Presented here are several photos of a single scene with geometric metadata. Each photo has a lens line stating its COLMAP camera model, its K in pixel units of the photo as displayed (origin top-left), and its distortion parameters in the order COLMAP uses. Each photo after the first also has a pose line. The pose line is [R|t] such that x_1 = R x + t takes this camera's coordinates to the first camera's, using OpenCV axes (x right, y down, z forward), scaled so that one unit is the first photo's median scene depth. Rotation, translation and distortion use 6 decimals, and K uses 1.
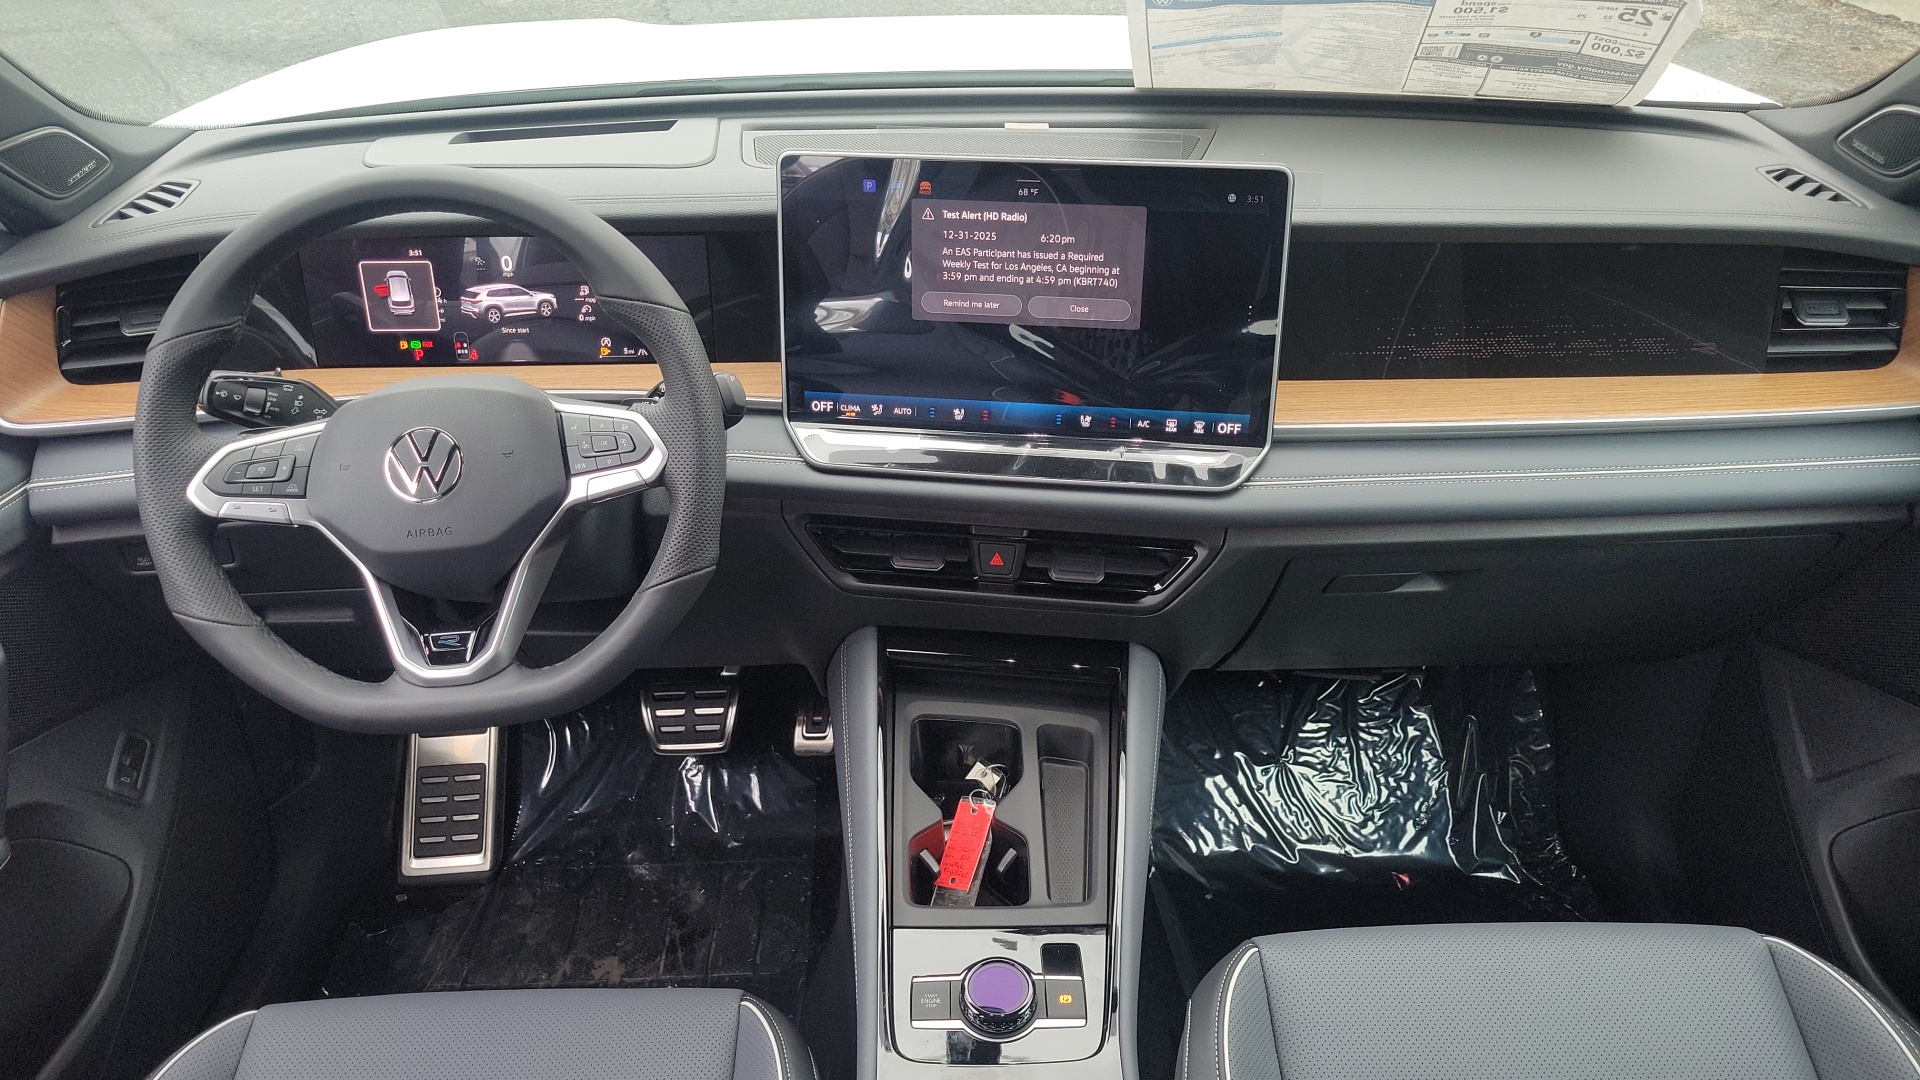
lens RADIAL K [[1450.6, 0, 960.0], [0, 1450.6, 536.5], [0, 0, 1]] dist [0.036860, -0.015555]
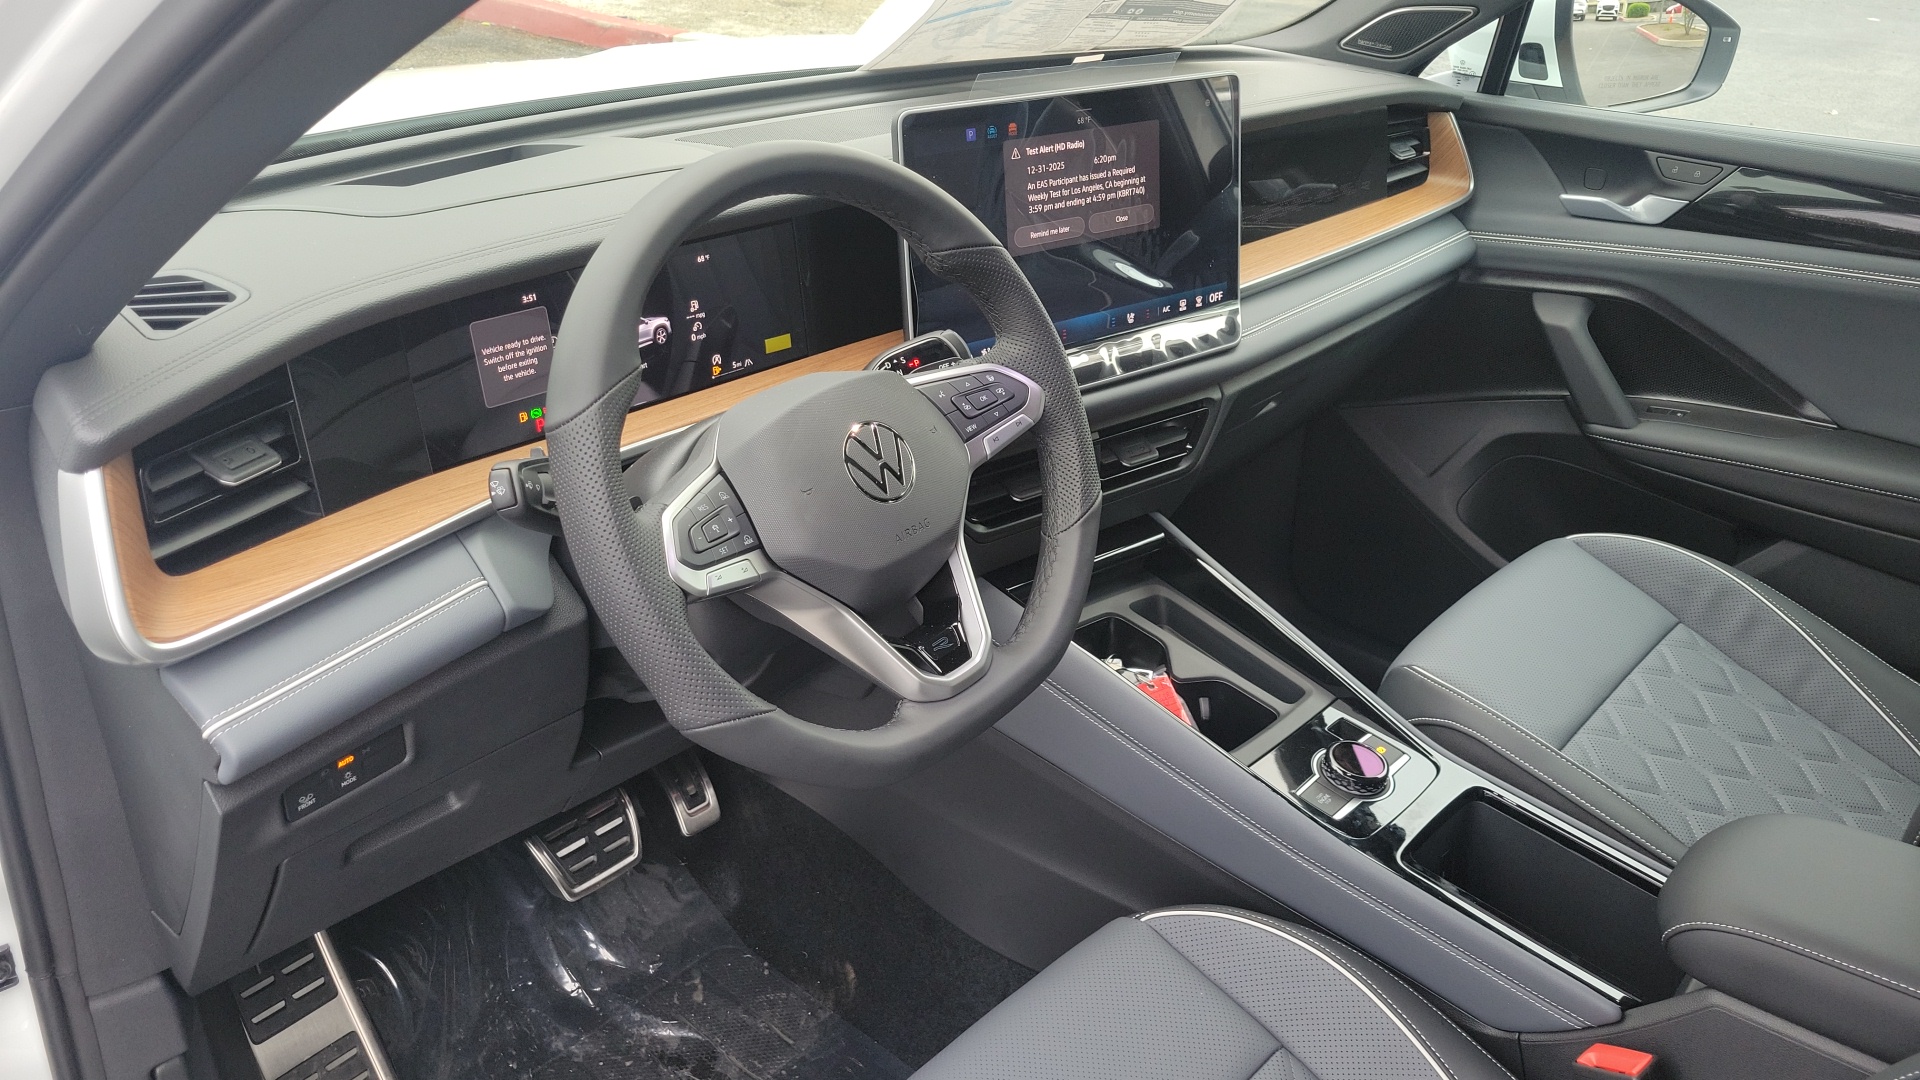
lens RADIAL K [[1450.6, 0, 974.2], [0, 1450.6, 522.2], [0, 0, 1]] dist [0.036860, -0.015555]
pose [[0.681174, -0.295821, 0.669695, -0.782684], [0.344360, 0.936688, 0.063496, -0.042774], [-0.646079, 0.187365, 0.739917, 0.257477]]
